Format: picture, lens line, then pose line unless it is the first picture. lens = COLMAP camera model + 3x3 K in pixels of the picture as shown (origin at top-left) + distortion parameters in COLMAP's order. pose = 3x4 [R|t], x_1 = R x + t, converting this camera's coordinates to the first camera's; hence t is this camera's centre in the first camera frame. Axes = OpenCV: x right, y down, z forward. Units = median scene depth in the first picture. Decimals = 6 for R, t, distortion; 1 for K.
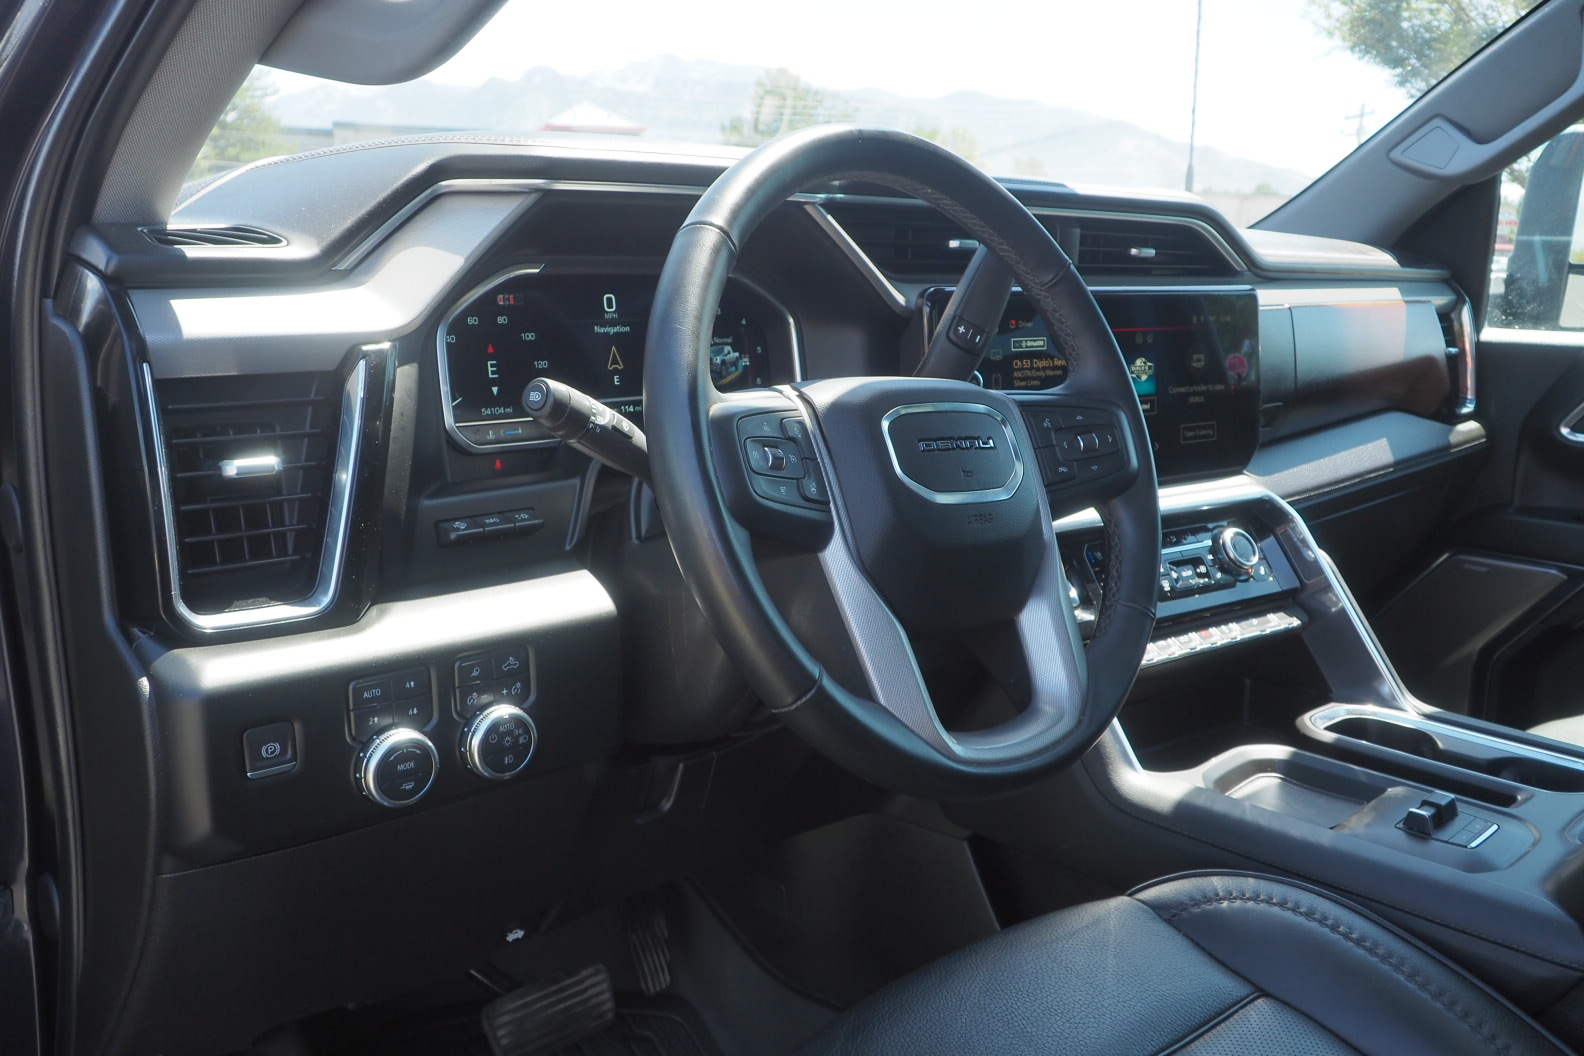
lens RADIAL K [[1349.4, 0, 787.6], [0, 1349.4, 519.5], [0, 0, 1]] dist [-0.009926, -0.002596]
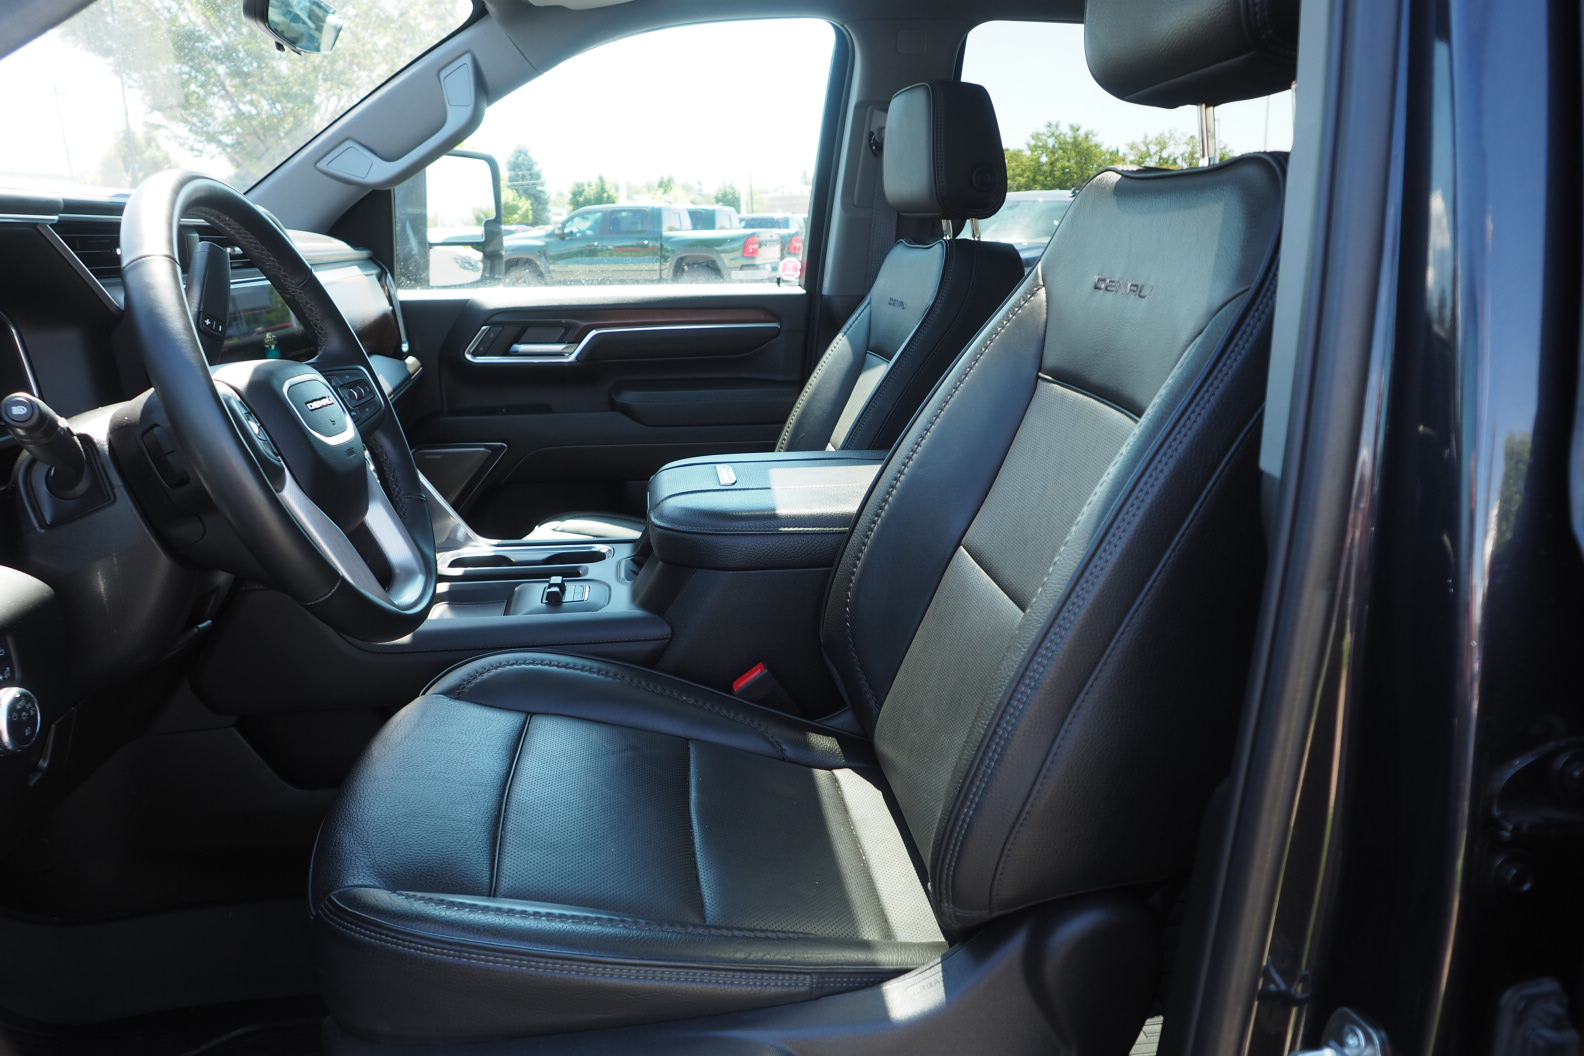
lens RADIAL K [[1118.6, 0, 798.7], [0, 1118.6, 530.4], [0, 0, 1]] dist [-0.012918, -0.008505]
pose [[0.581219, -0.224942, 0.782040, -0.376709], [0.164699, 0.973663, 0.157654, -0.020314], [-0.796906, 0.037170, 0.602959, -0.069284]]
